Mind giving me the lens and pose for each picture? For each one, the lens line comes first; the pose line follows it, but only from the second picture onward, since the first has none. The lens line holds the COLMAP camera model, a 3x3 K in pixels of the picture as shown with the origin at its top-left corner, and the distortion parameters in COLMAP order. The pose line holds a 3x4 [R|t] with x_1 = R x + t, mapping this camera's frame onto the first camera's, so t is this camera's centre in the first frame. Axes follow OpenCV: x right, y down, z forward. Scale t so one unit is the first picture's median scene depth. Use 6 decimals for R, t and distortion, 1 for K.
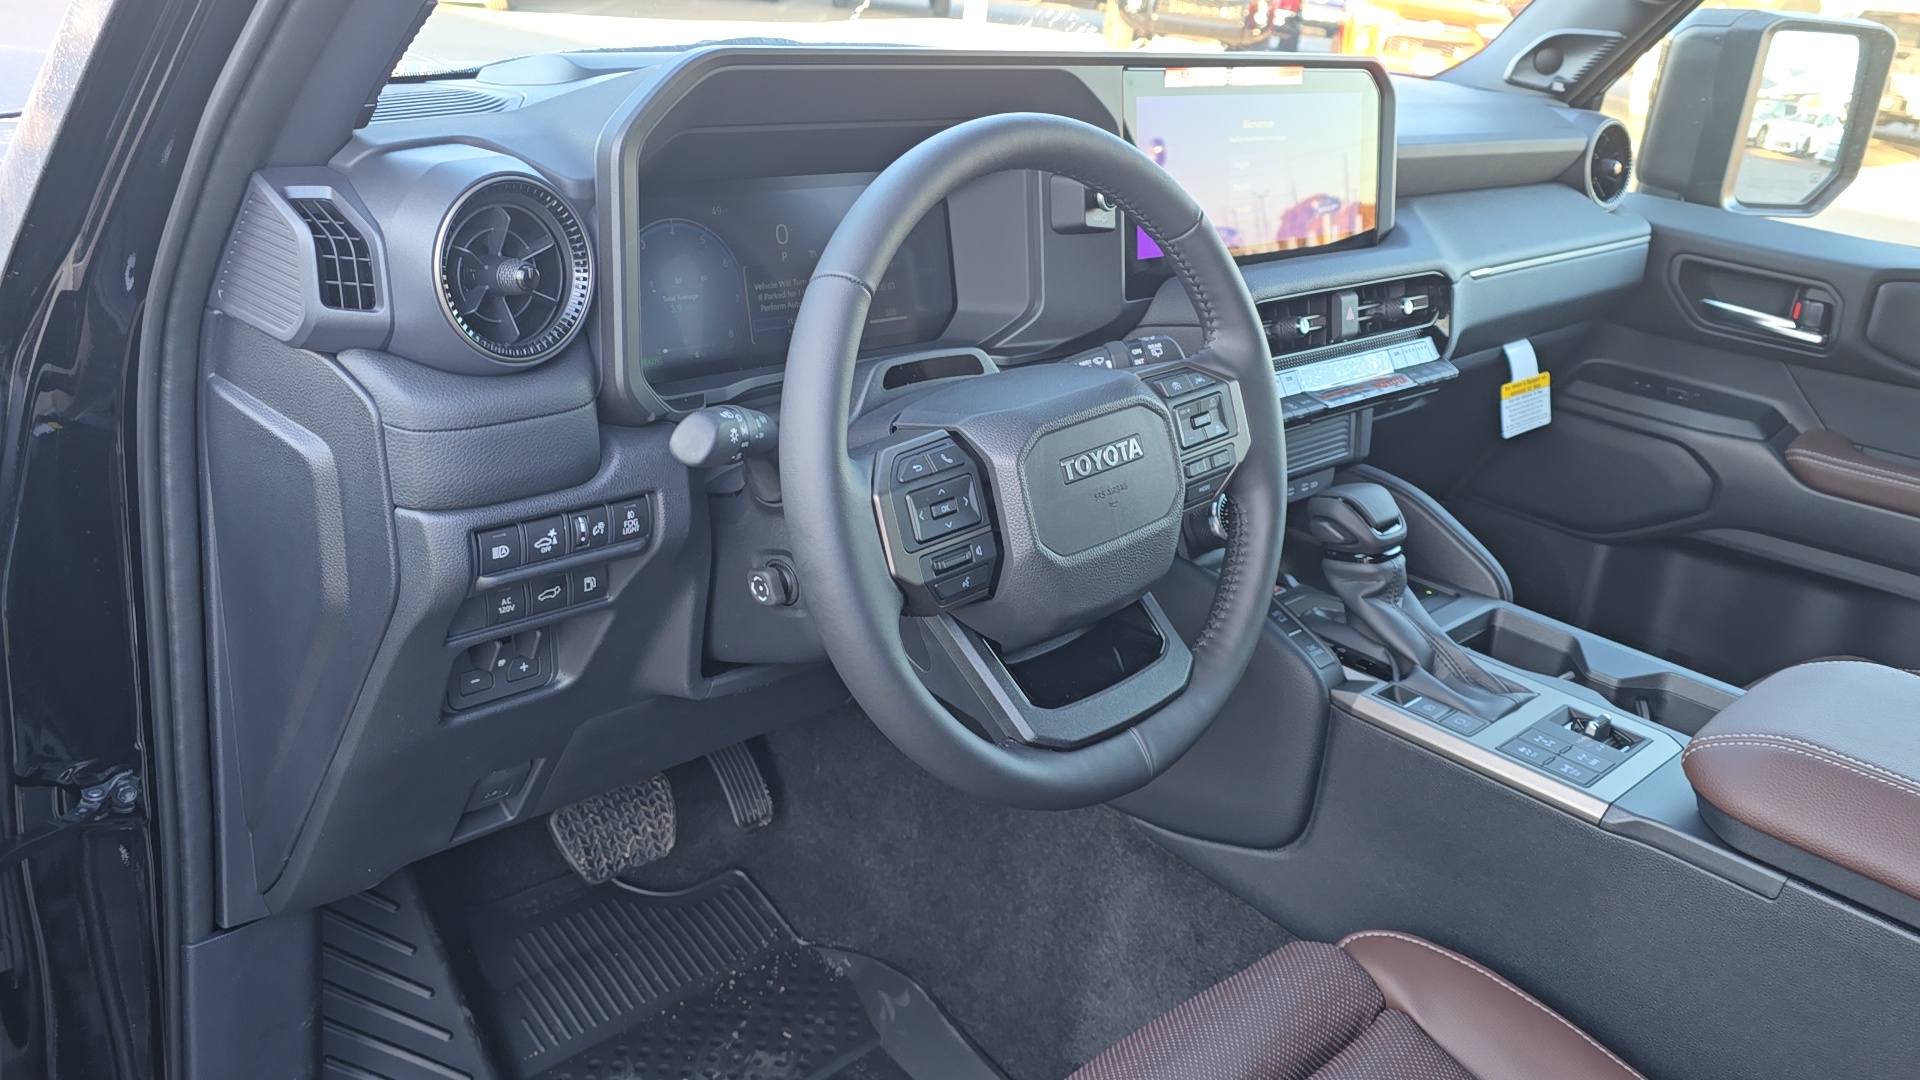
lens RADIAL K [[1580.6, 0, 953.8], [0, 1580.6, 551.5], [0, 0, 1]] dist [-0.003563, 0.010100]
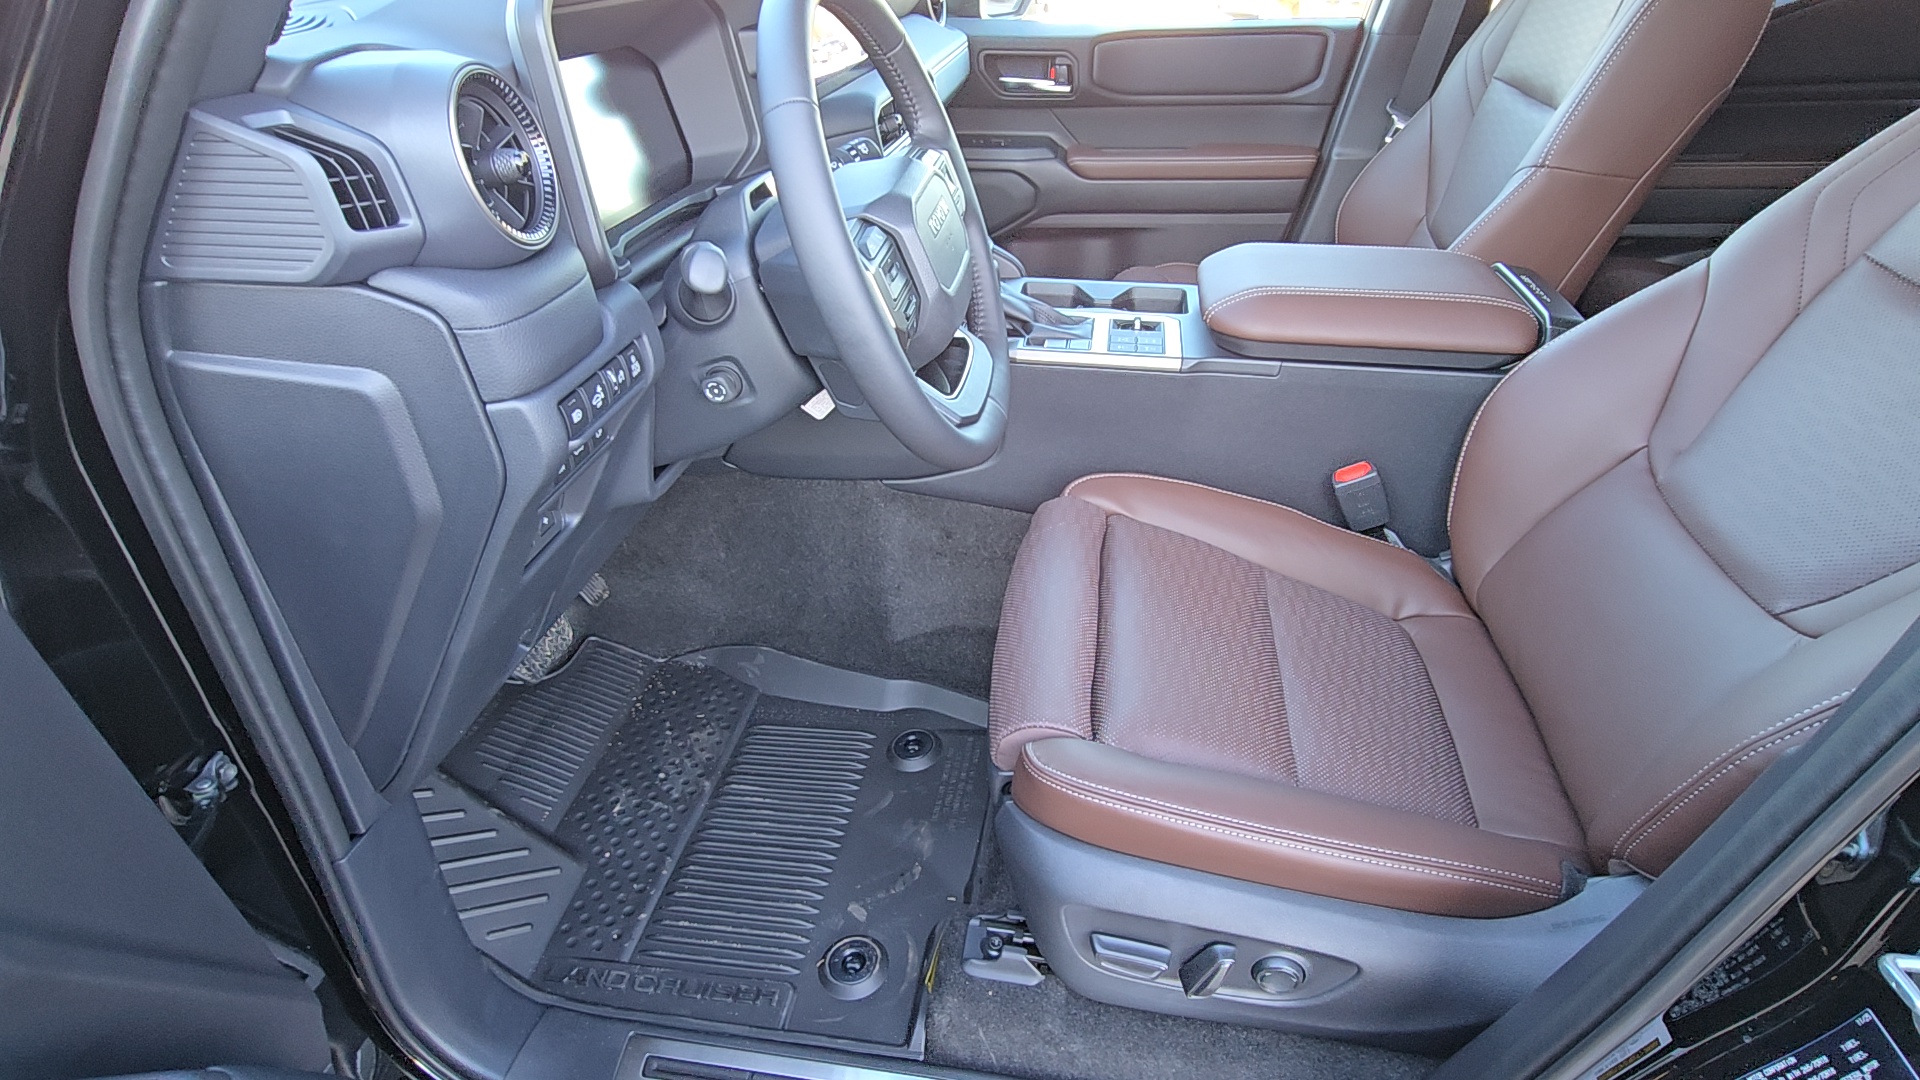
lens RADIAL K [[968.7, 0, 961.3], [0, 968.7, 555.3], [0, 0, 1]] dist [-0.003119, 0.001101]
pose [[0.801399, -0.398717, 0.445852, -0.340841], [0.288271, 0.910594, 0.296172, -0.029116], [-0.524079, -0.108826, 0.844688, 0.194101]]
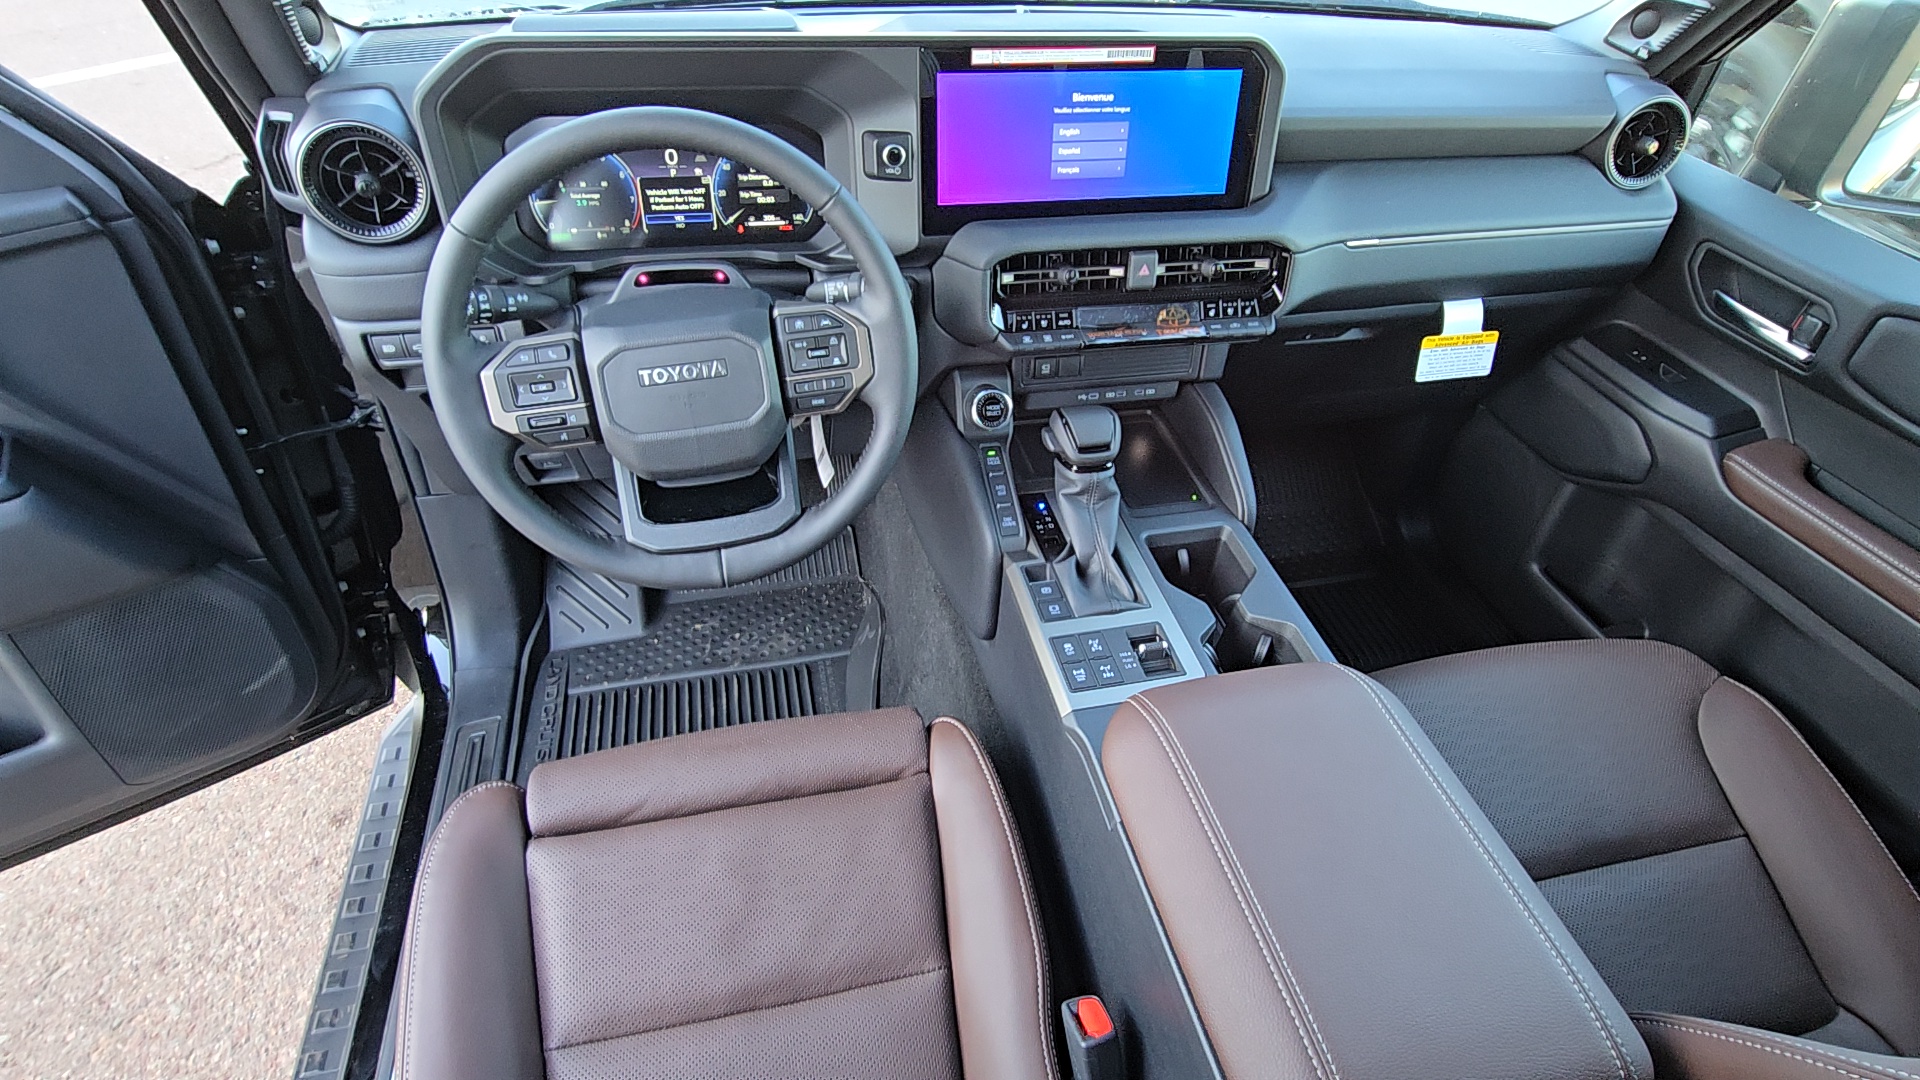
lens RADIAL K [[968.7, 0, 967.7], [0, 968.7, 535.8], [0, 0, 1]] dist [-0.003119, 0.001101]
pose [[0.848199, 0.308224, -0.430762, 0.631425], [-0.174314, 0.930386, 0.322486, -0.213638], [0.500173, -0.198445, 0.842880, 0.309151]]
